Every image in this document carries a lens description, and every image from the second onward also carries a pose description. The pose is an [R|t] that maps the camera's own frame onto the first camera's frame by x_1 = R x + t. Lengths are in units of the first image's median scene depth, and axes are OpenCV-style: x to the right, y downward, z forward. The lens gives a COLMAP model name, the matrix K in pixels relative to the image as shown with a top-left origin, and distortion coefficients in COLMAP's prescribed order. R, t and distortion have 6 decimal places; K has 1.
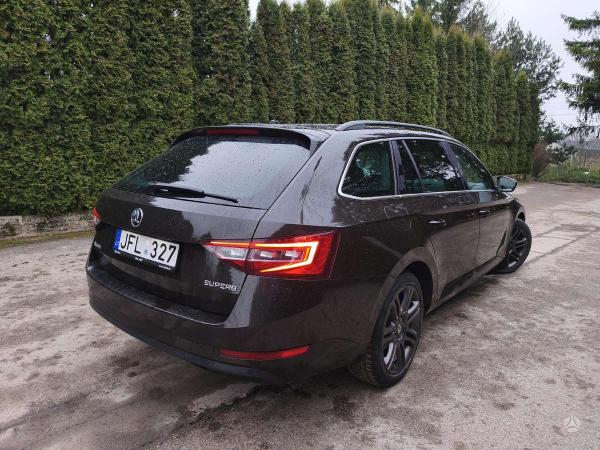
lens RADIAL K [[408.8, 0, 300.0], [0, 408.8, 225.0], [0, 0, 1]] dist [-0.003051, 0.001102]
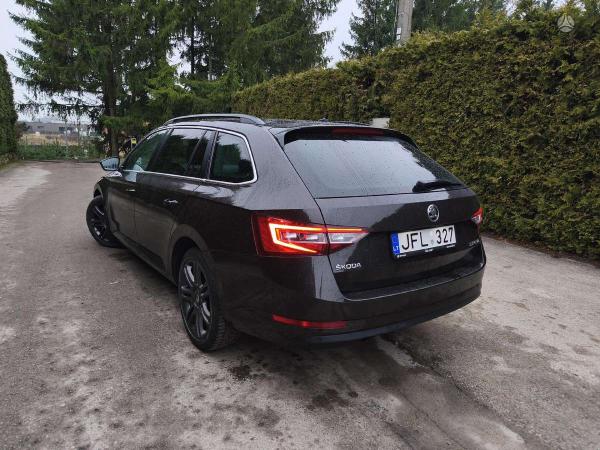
lens RADIAL K [[405.9, 0, 297.4], [0, 405.9, 219.4], [0, 0, 1]] dist [0.003920, -0.000925]
pose [[0.326183, -0.200303, 0.923842, -0.552618], [0.158016, 0.975096, 0.155624, -0.082844], [-0.932006, 0.095219, 0.349711, 0.343063]]
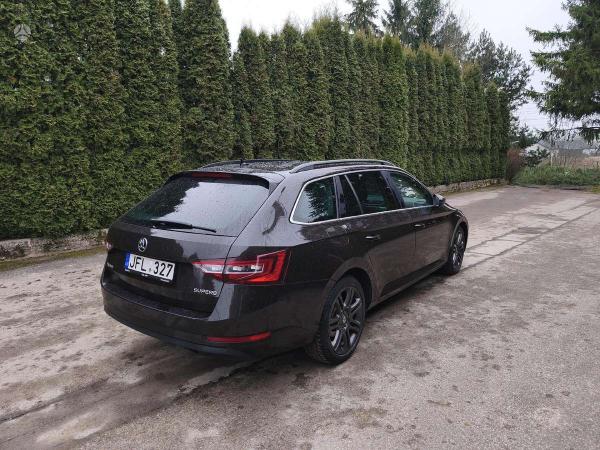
lens RADIAL K [[402.9, 0, 300.0], [0, 402.9, 225.0], [0, 0, 1]] dist [0.010507, -0.008048]
pose [[0.999124, -0.034515, 0.023659, 0.035611], [0.034948, 0.999224, -0.018143, -0.014791], [-0.023015, 0.018954, 0.999555, -0.133059]]
